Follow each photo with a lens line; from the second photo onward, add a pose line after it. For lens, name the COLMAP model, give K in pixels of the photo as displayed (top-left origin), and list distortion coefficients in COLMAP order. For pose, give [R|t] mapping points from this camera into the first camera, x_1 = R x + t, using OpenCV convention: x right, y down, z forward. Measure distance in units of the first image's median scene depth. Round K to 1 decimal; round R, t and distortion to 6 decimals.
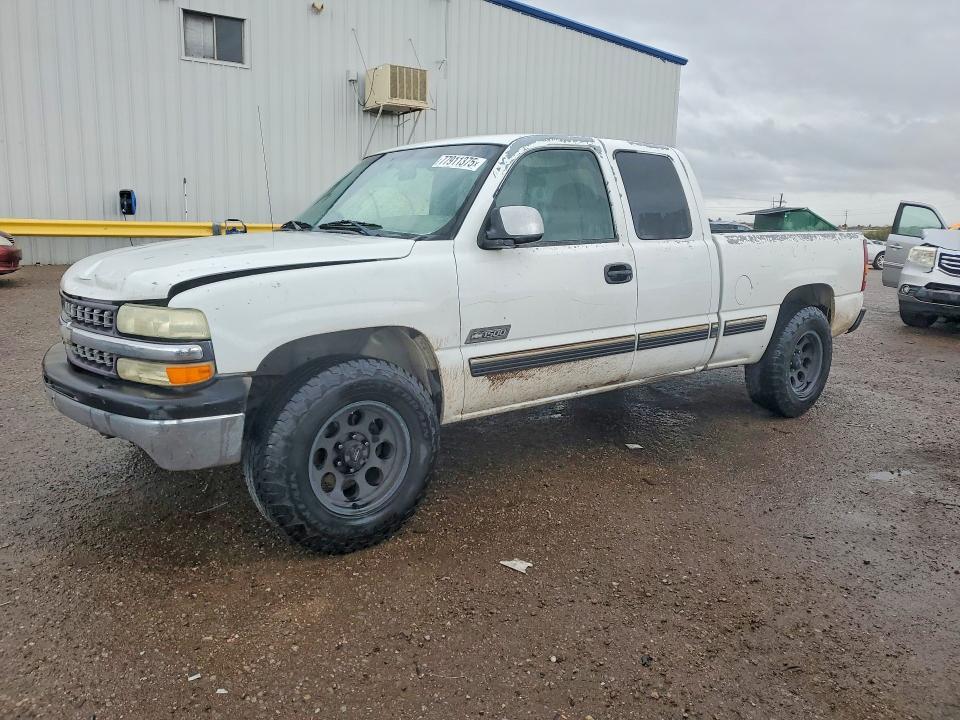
lens RADIAL K [[746.3, 0, 480.0], [0, 746.3, 360.0], [0, 0, 1]] dist [0.003476, 0.002385]
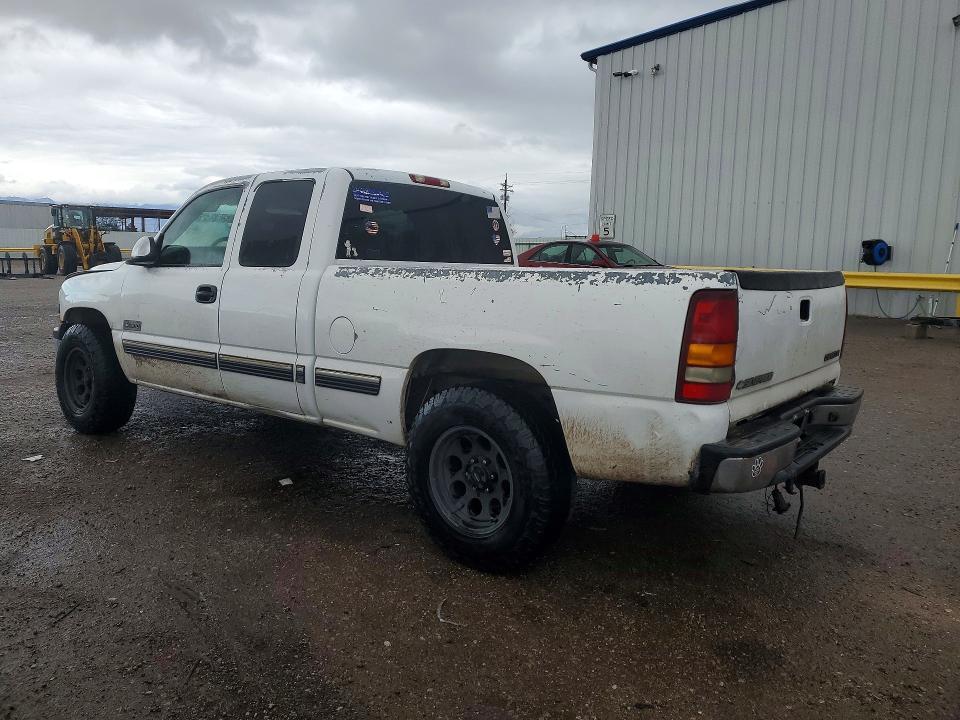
lens RADIAL K [[746.3, 0, 480.0], [0, 746.3, 360.0], [0, 0, 1]] dist [0.003476, 0.002385]
pose [[0.249961, 0.127529, -0.959821, 1.279285], [-0.200666, 0.976590, 0.077499, -0.176377], [0.947234, 0.173232, 0.269700, 1.034624]]
